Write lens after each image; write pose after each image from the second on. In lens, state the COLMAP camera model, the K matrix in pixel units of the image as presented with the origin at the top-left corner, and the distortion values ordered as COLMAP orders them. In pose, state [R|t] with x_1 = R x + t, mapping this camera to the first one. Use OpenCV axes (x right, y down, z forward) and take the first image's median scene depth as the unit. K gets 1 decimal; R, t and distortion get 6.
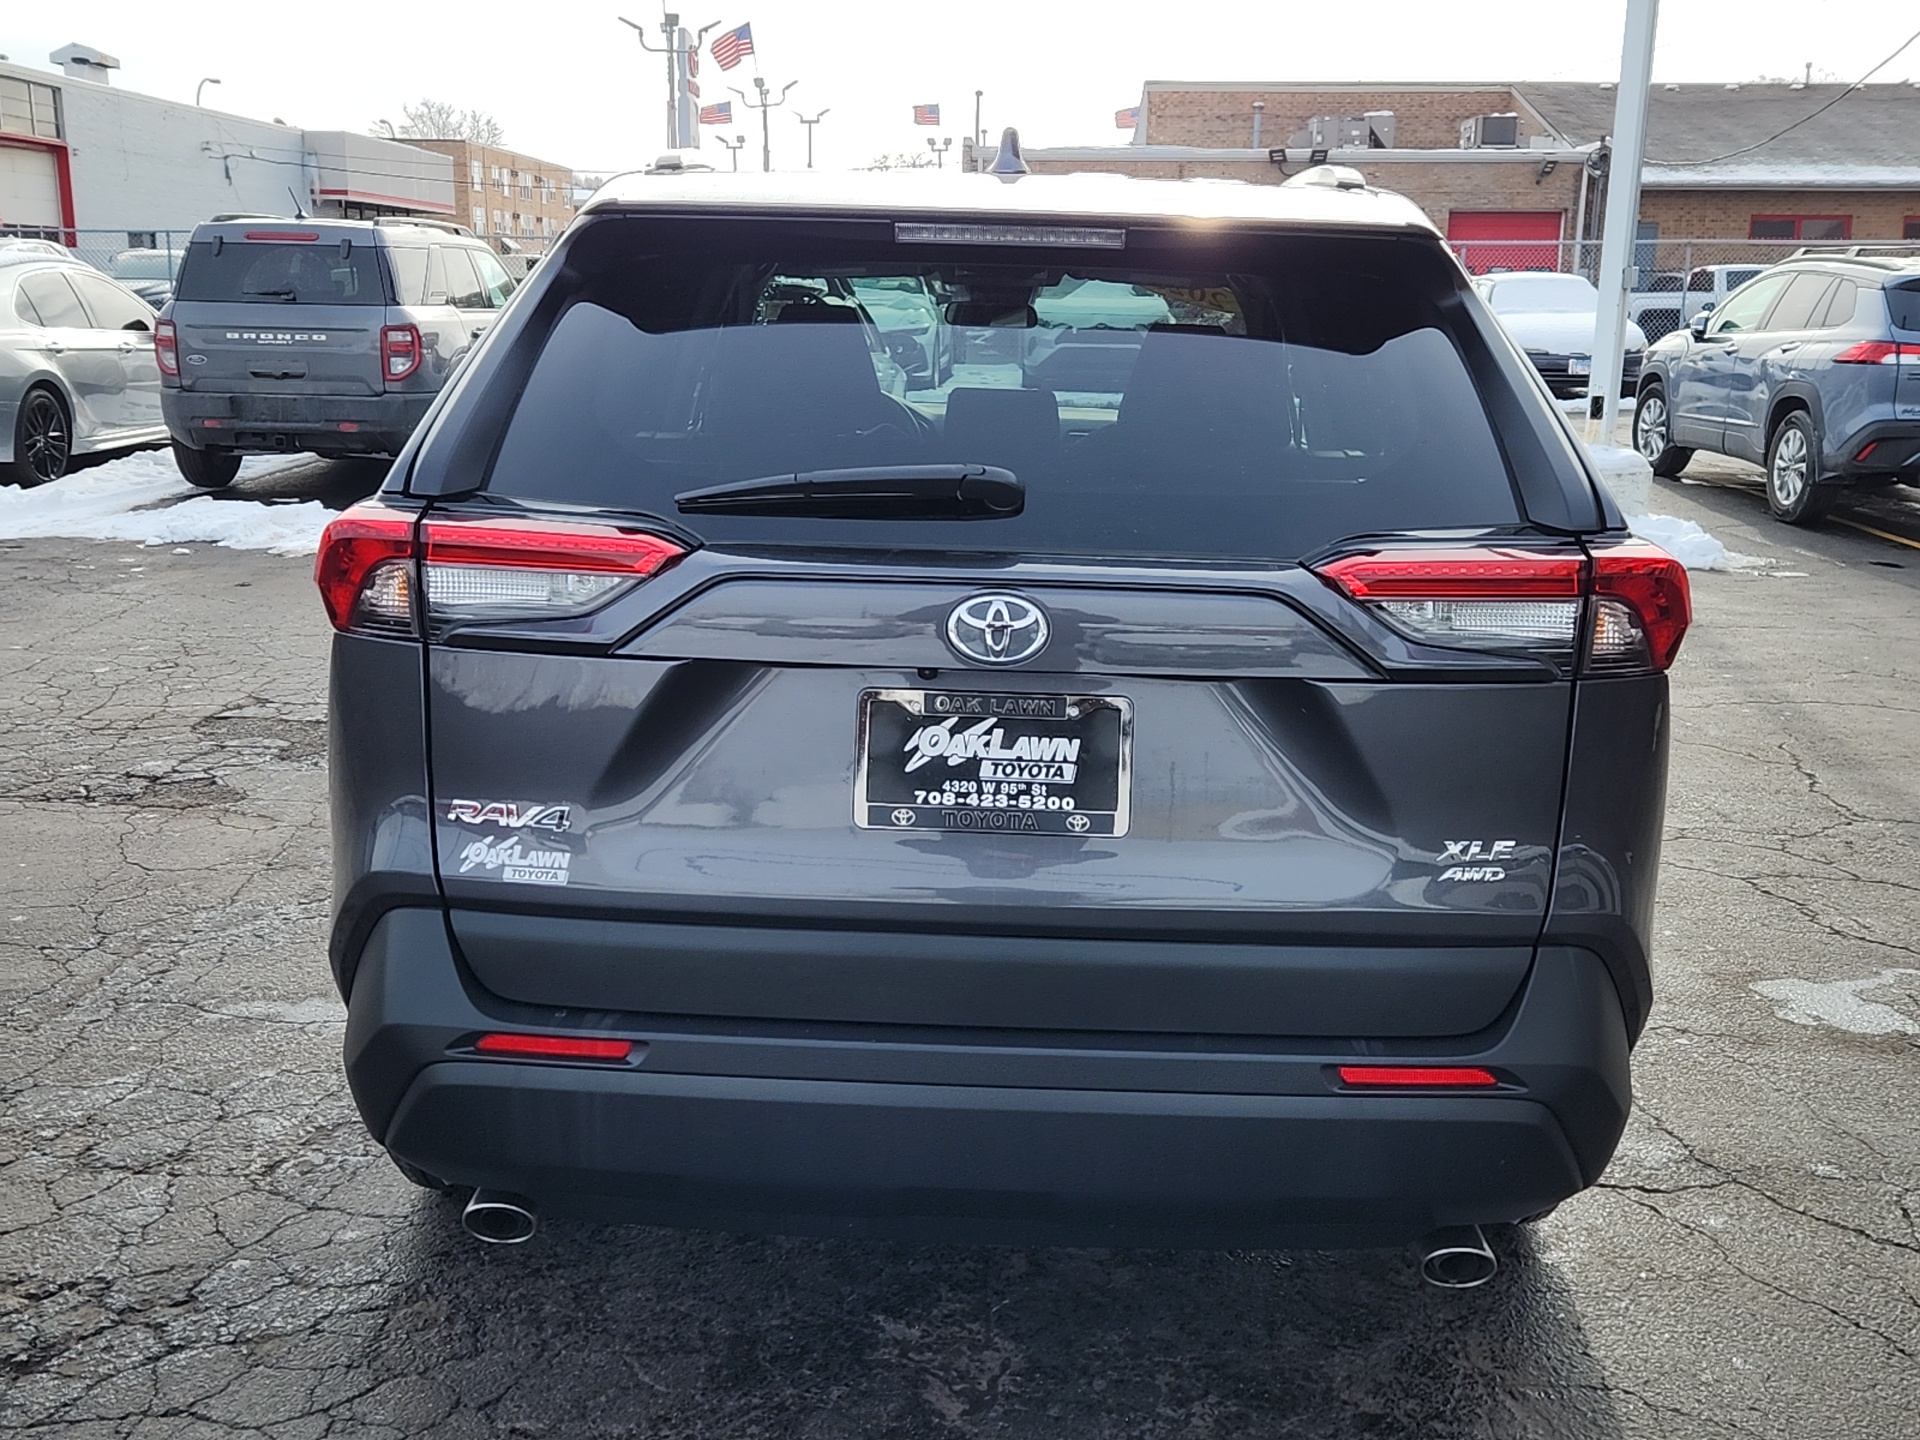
lens RADIAL K [[1853.2, 0, 954.9], [0, 1853.2, 712.9], [0, 0, 1]] dist [0.089527, -0.101851]
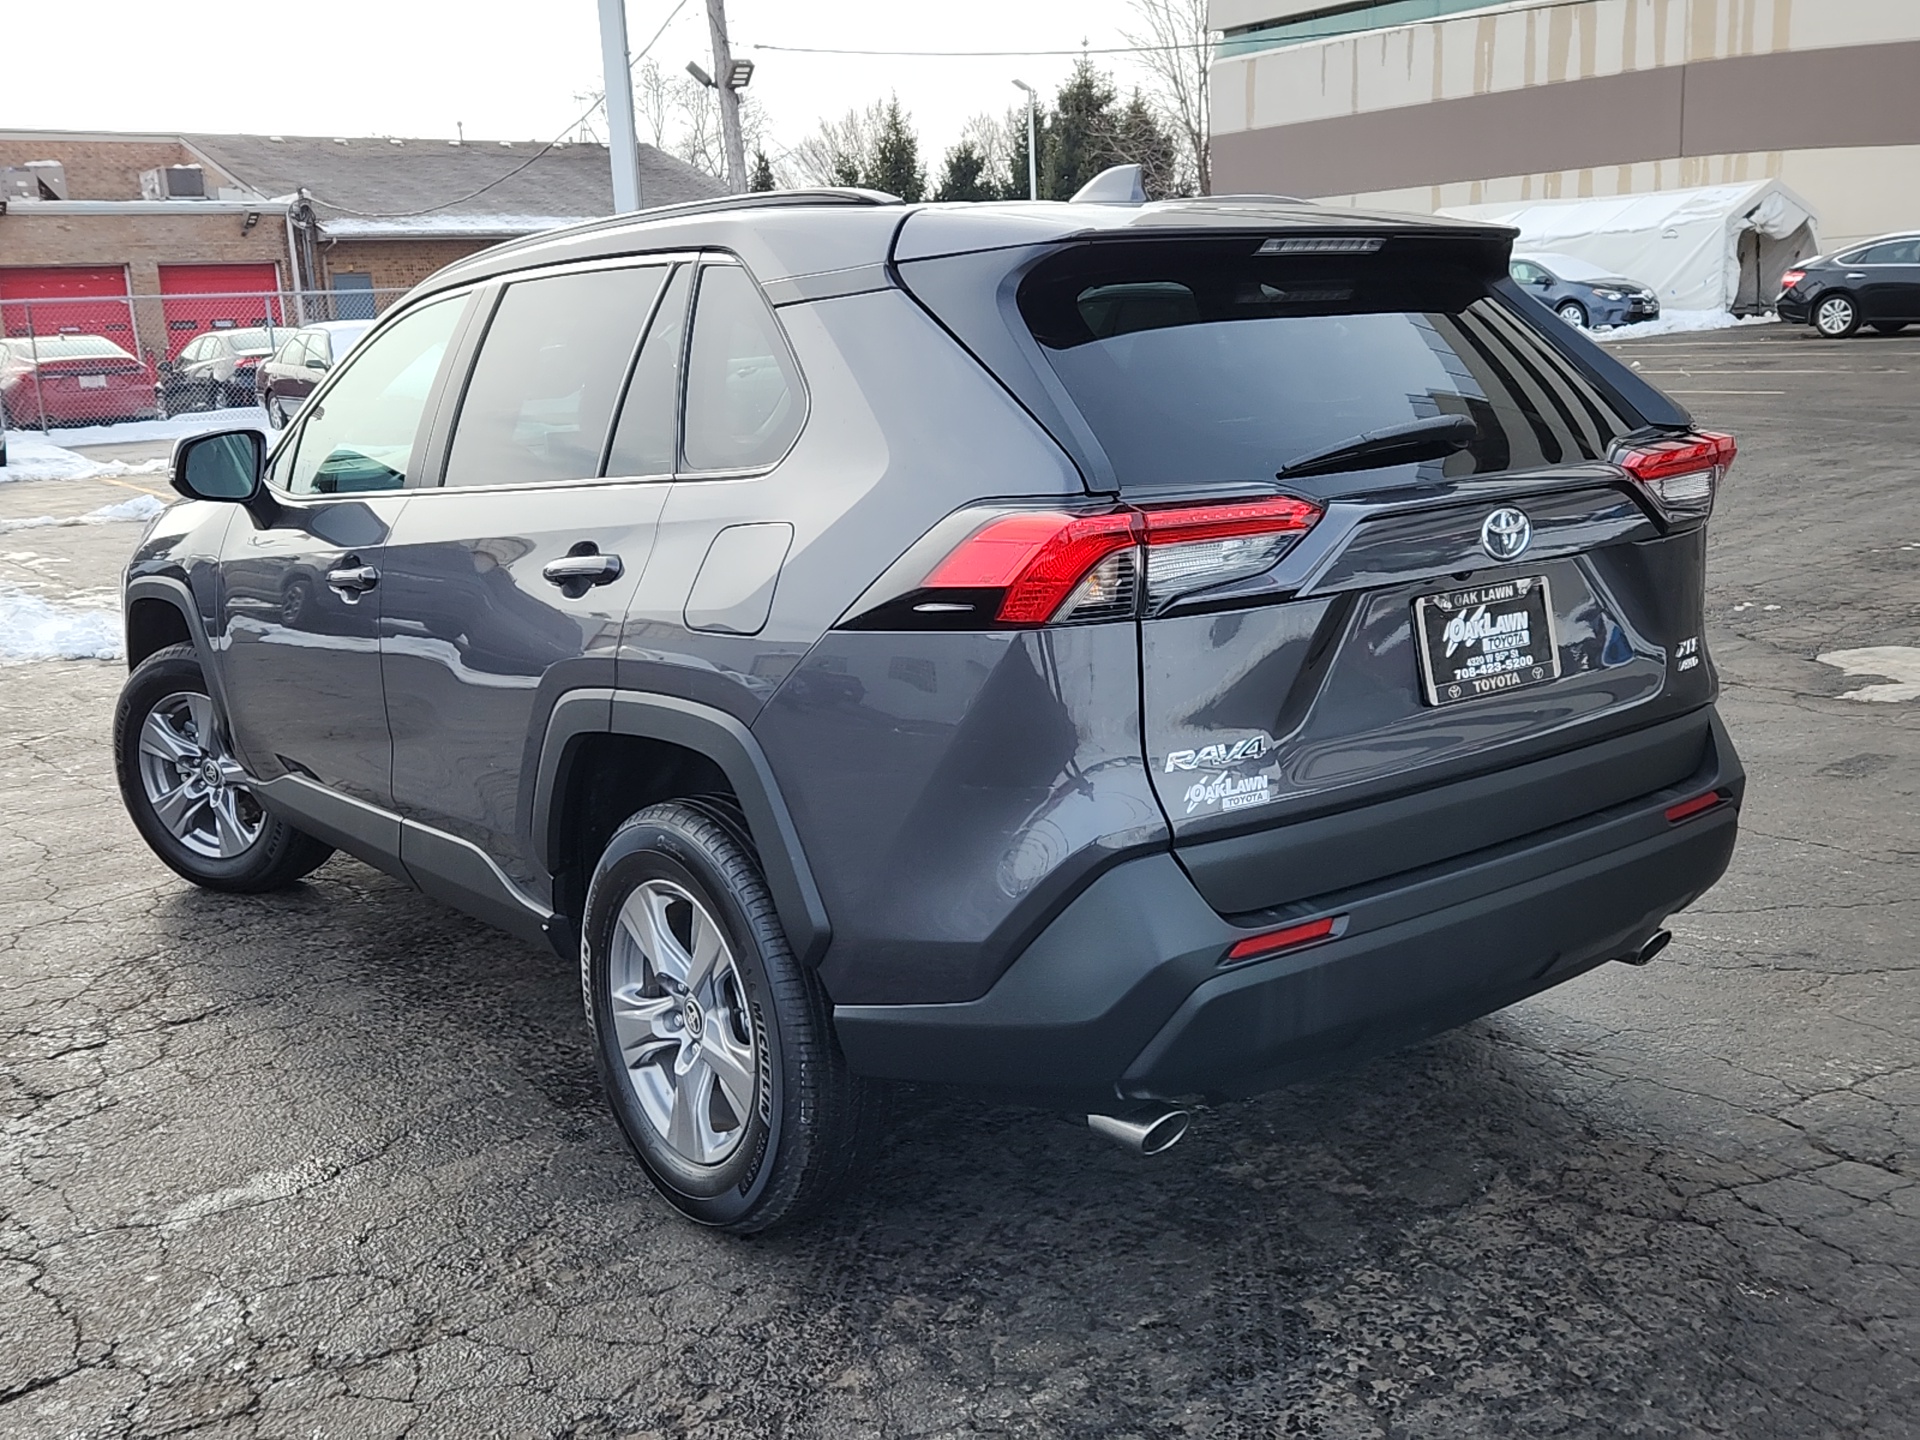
lens RADIAL K [[1853.2, 0, 954.9], [0, 1853.2, 712.9], [0, 0, 1]] dist [0.089527, -0.101851]
pose [[0.772658, -0.182985, 0.607878, -0.049720], [0.198659, 0.979158, 0.042239, -0.002431], [-0.602938, 0.088125, 0.792906, 0.008287]]
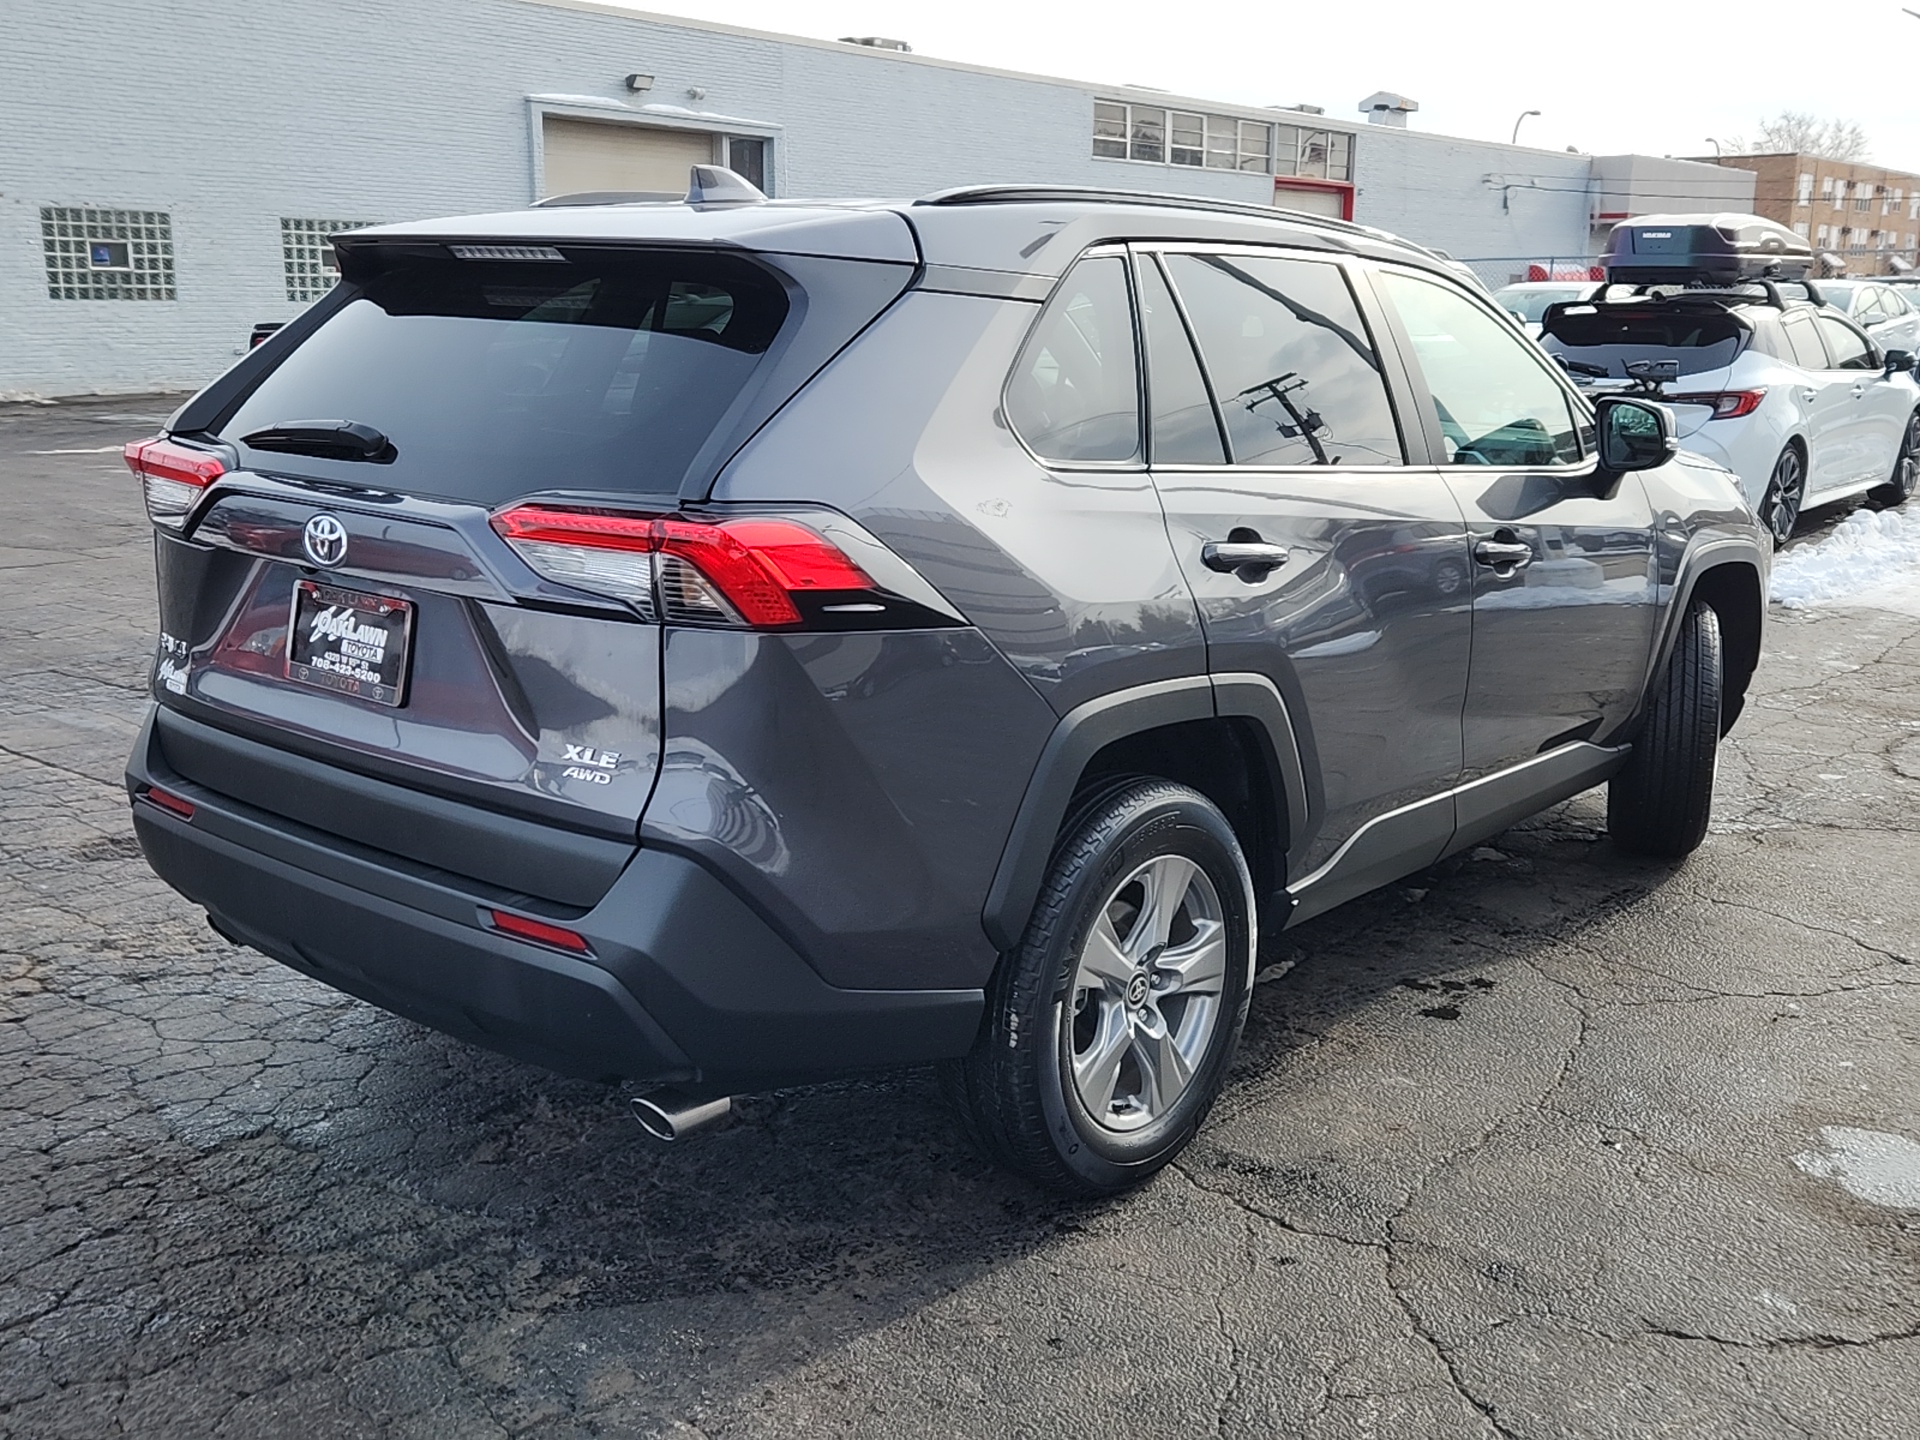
lens RADIAL K [[1853.2, 0, 954.9], [0, 1853.2, 712.9], [0, 0, 1]] dist [0.089527, -0.101851]
pose [[0.784734, 0.126392, -0.606809, 0.055303], [-0.133807, 0.990449, 0.033258, -0.001222], [0.605217, 0.055097, 0.794152, 0.008311]]
